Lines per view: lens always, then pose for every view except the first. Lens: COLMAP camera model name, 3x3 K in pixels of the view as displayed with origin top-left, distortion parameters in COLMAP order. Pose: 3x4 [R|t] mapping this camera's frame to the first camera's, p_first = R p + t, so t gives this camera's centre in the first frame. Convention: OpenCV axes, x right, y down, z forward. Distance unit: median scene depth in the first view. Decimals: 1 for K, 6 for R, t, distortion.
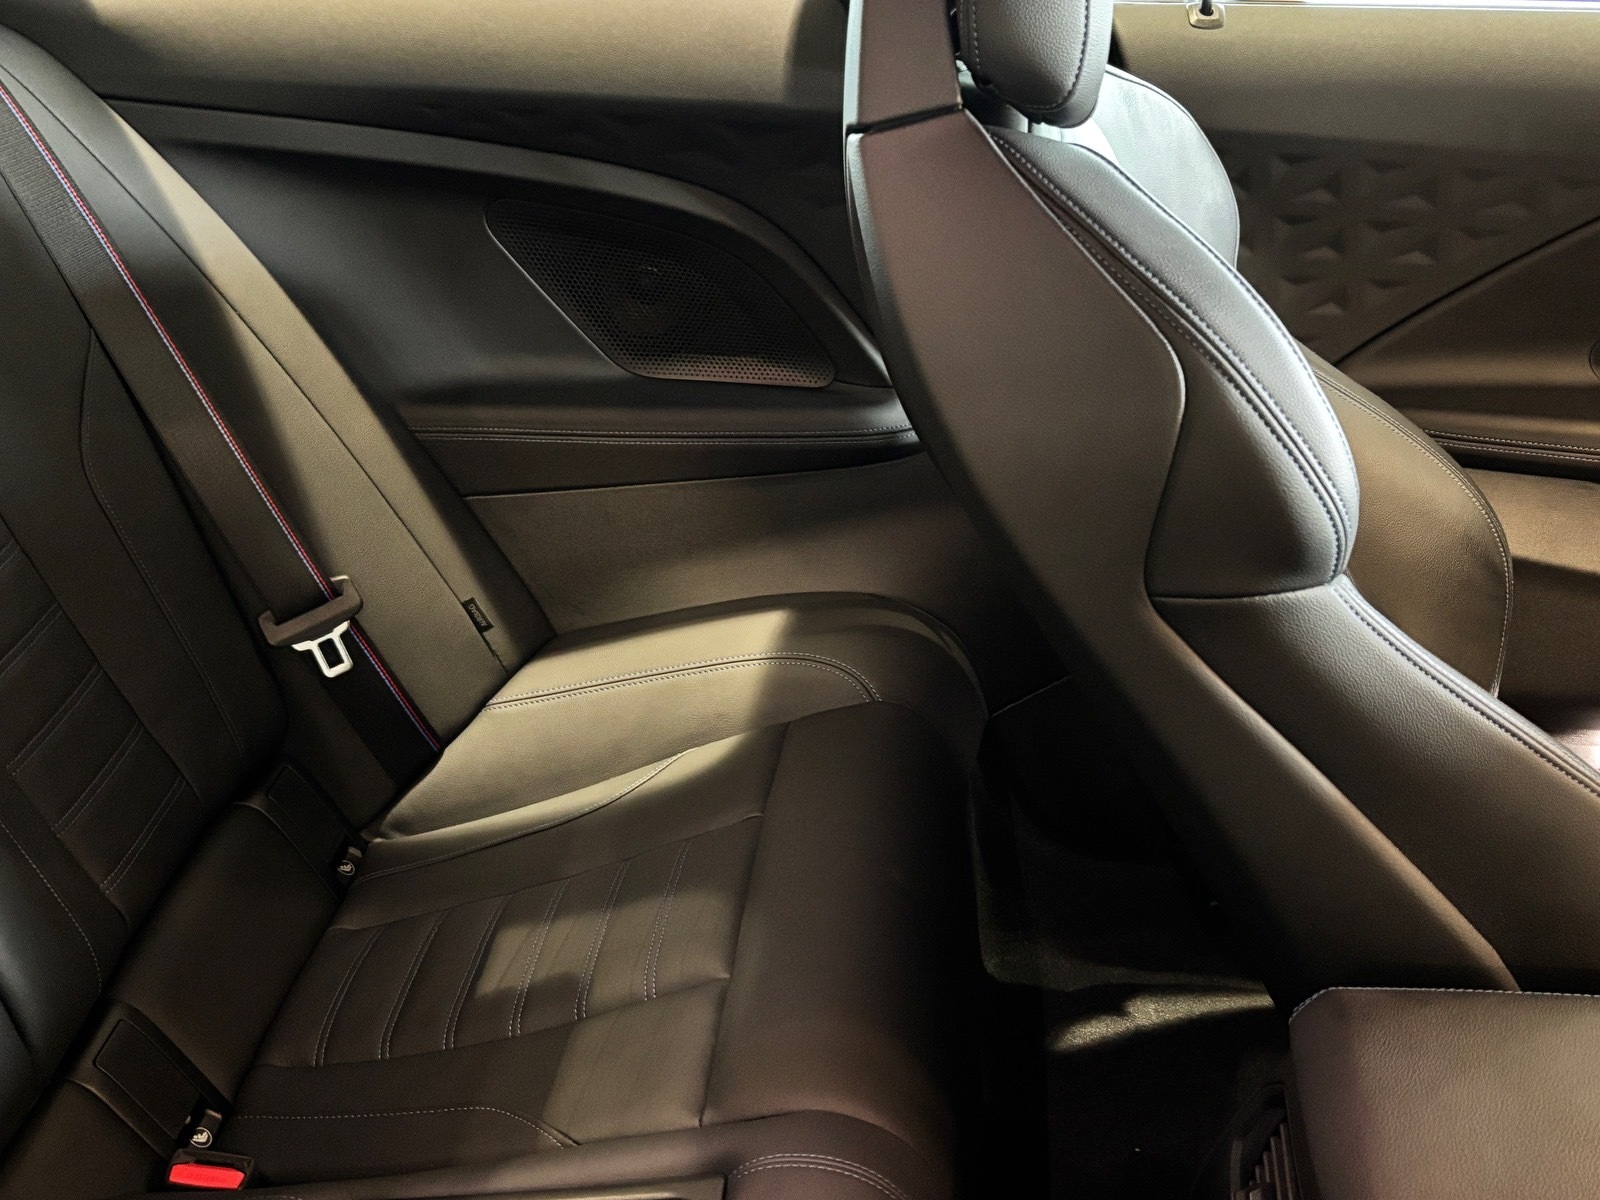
lens RADIAL K [[1726.6, 0, 794.2], [0, 1726.6, 588.4], [0, 0, 1]] dist [0.010168, 0.000000]
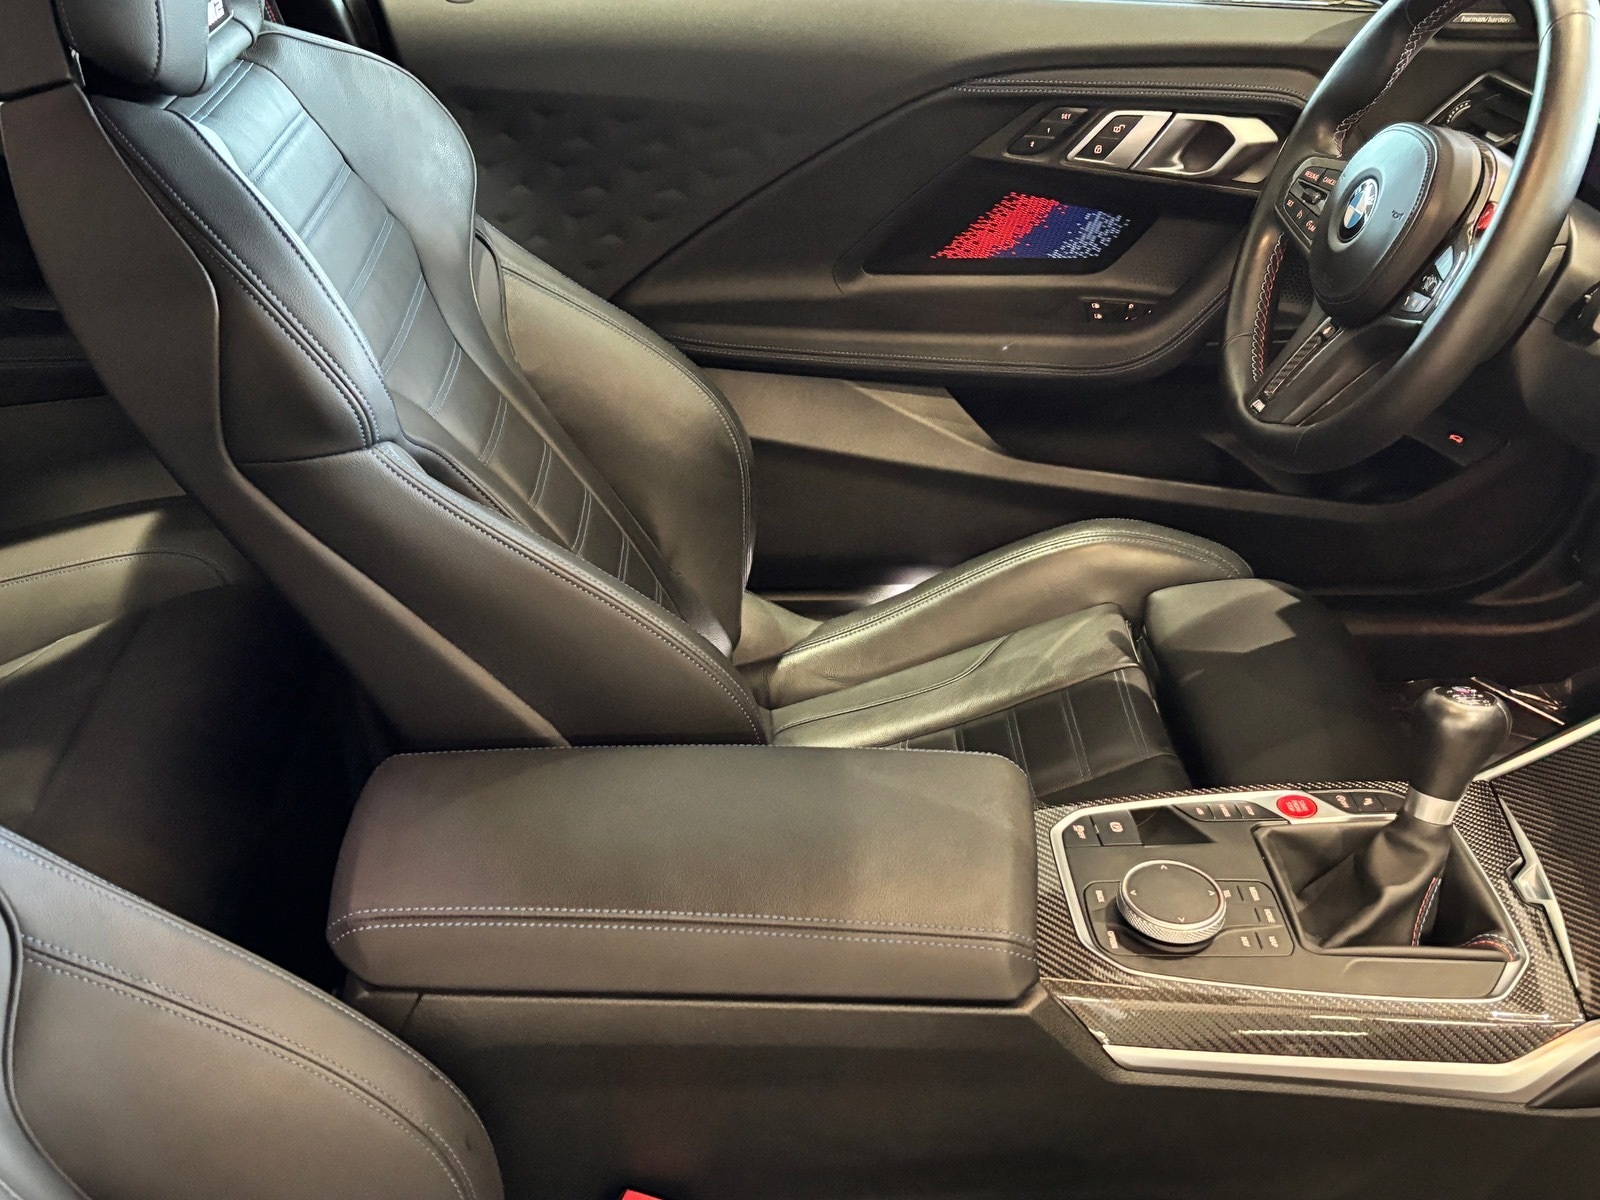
lens RADIAL K [[1726.6, 0, 748.5], [0, 1726.6, 626.8], [0, 0, 1]] dist [0.010168, 0.000000]
pose [[0.990711, -0.049022, 0.126842, 0.249480], [0.042045, 0.997482, 0.057114, 0.041716], [-0.129323, -0.051250, 0.990277, -0.208389]]
